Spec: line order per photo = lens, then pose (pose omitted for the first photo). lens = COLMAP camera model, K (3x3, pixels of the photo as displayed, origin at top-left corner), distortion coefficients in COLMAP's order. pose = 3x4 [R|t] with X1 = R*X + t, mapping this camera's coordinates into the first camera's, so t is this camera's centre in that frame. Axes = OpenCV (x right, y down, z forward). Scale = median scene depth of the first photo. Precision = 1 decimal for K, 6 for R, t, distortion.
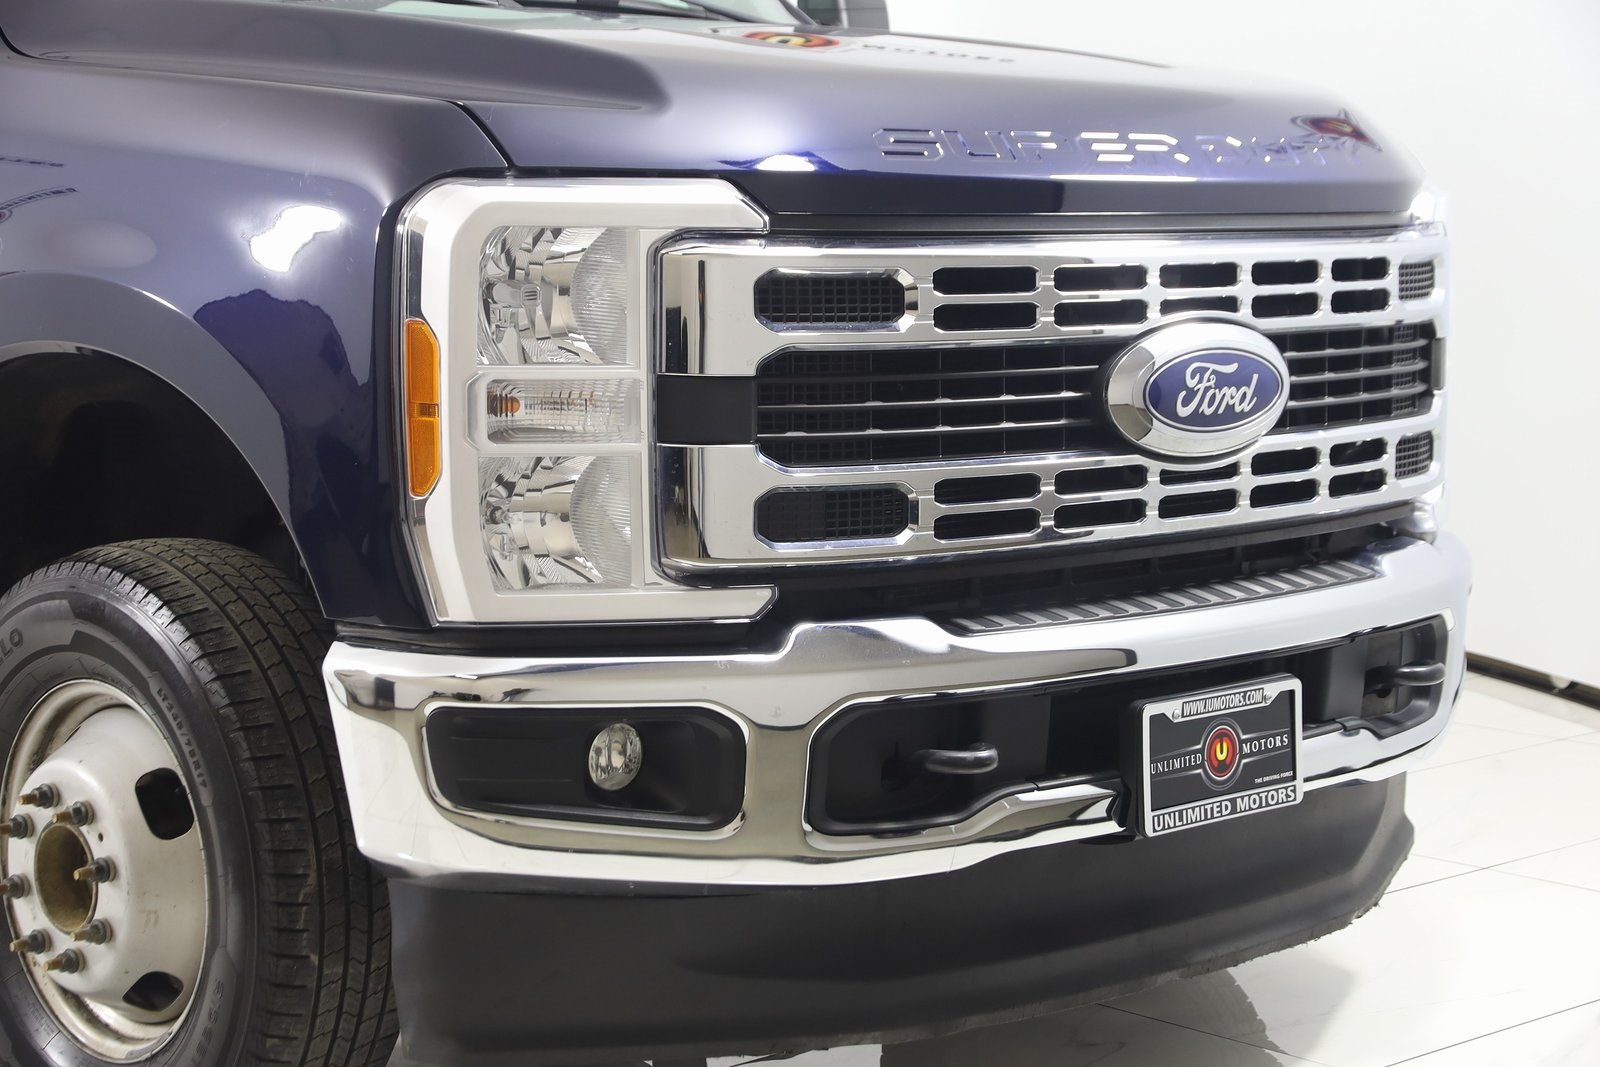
lens RADIAL K [[2946.7, 0, 801.4], [0, 2946.7, 540.7], [0, 0, 1]] dist [0.116843, -0.014038]
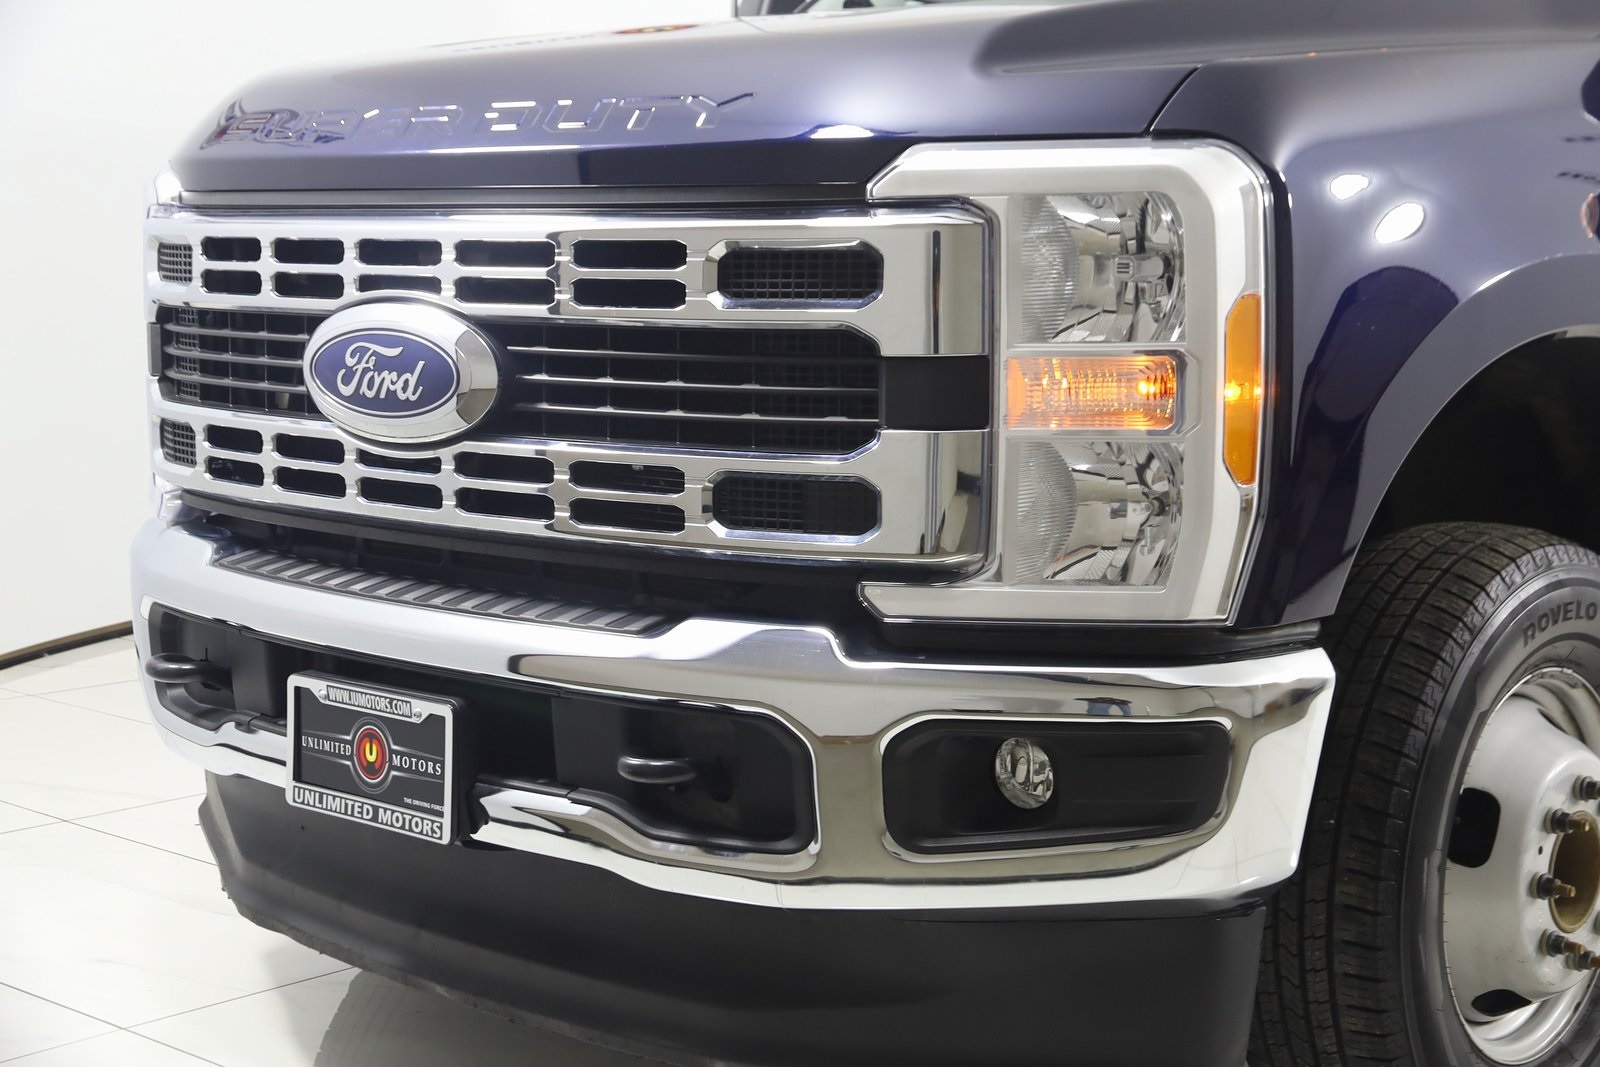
lens RADIAL K [[2432.6, 0, 813.9], [0, 2432.6, 527.0], [0, 0, 1]] dist [0.114117, 0.120689]
pose [[0.059542, 0.115902, -0.991474, 0.926639], [-0.115482, 0.987367, 0.108486, -0.102800], [0.991523, 0.108038, 0.072175, 1.080380]]
